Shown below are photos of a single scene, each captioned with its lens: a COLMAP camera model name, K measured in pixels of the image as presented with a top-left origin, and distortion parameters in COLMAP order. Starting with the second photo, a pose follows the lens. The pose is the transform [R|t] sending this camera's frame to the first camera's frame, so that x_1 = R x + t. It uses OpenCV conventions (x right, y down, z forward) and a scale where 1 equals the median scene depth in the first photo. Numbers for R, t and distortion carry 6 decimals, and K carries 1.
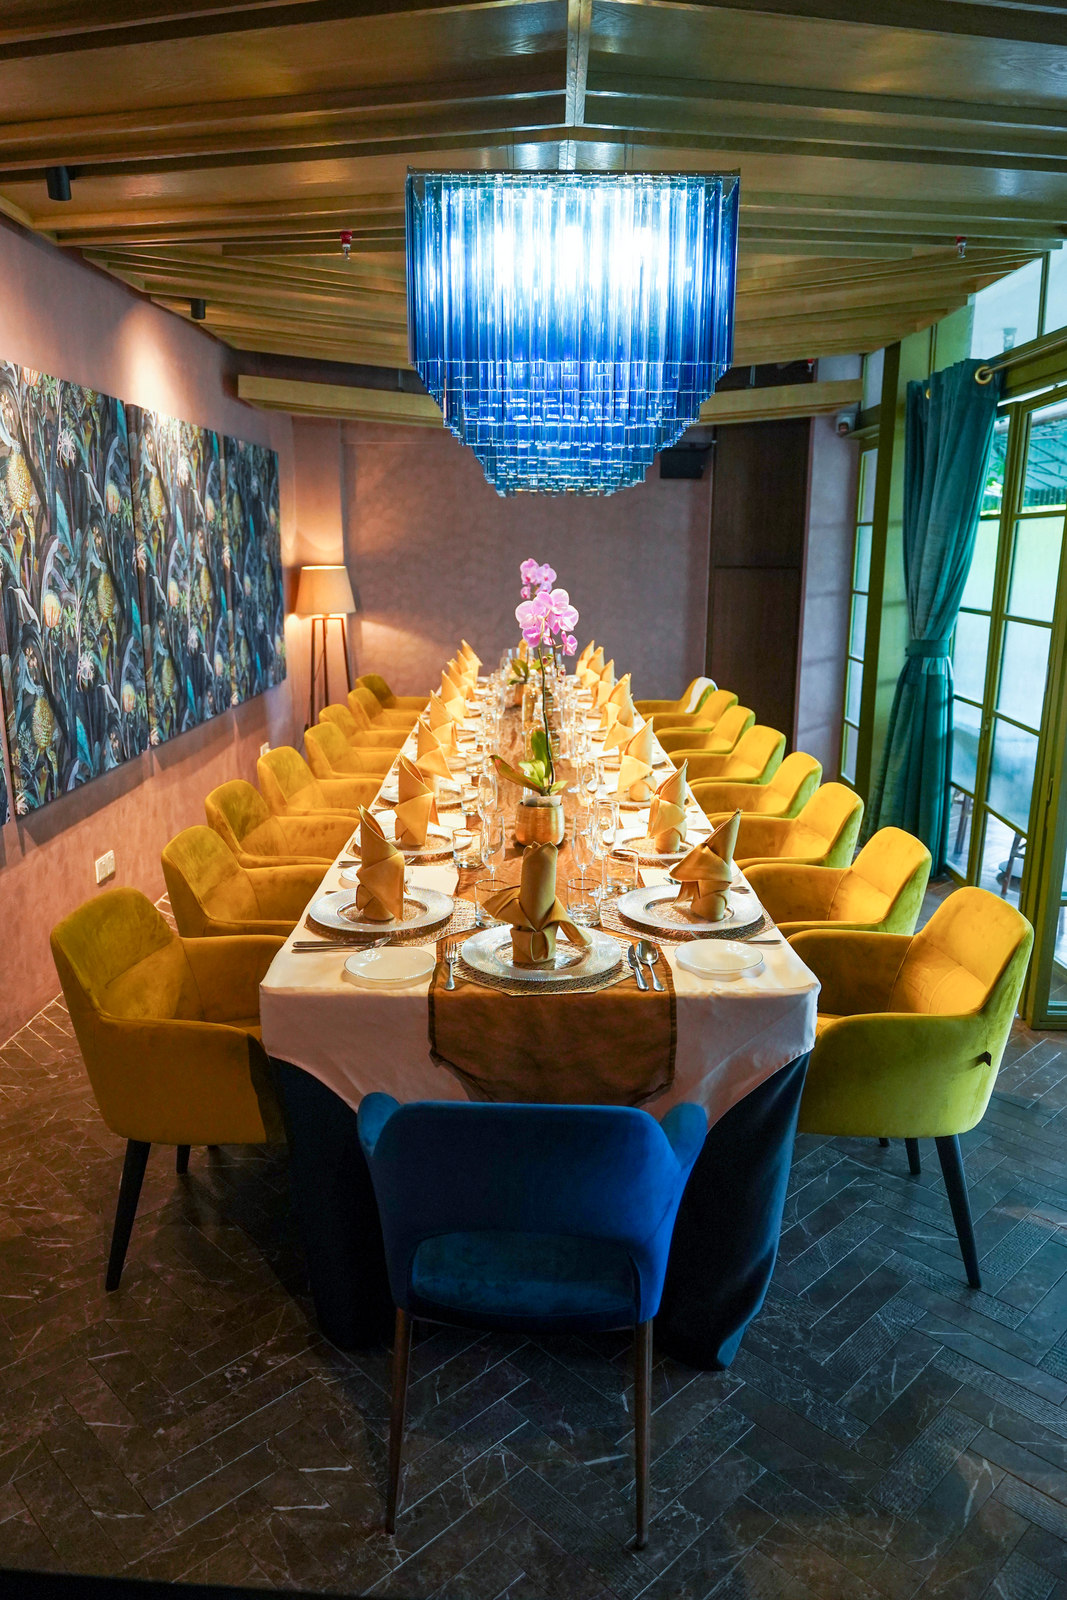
lens RADIAL K [[1123.5, 0, 537.5], [0, 1123.5, 797.8], [0, 0, 1]] dist [-0.007093, 0.002386]
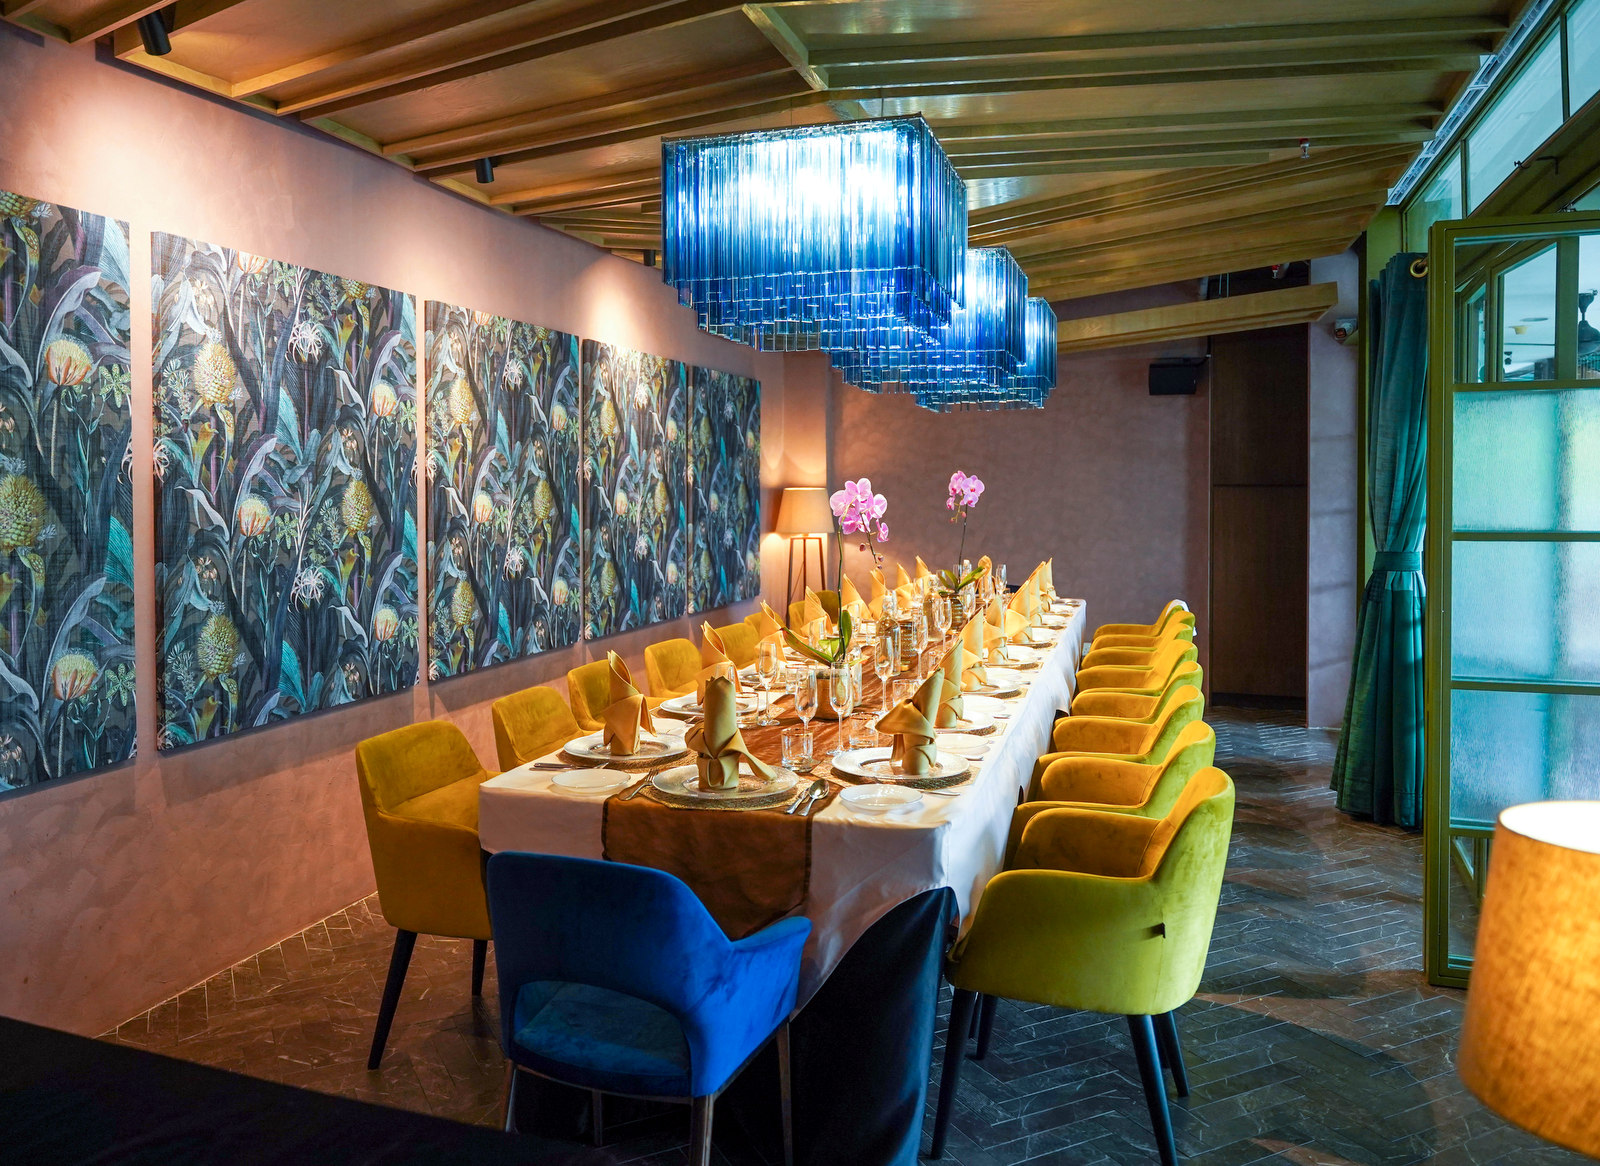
lens RADIAL K [[1238.4, 0, 767.9], [0, 1238.4, 495.8], [0, 0, 1]] dist [-0.016617, 0.001159]
pose [[0.948386, -0.005972, -0.317062, 0.231920], [-0.062613, 0.976614, -0.205681, 0.059974], [0.310876, 0.214917, 0.925833, -0.090074]]
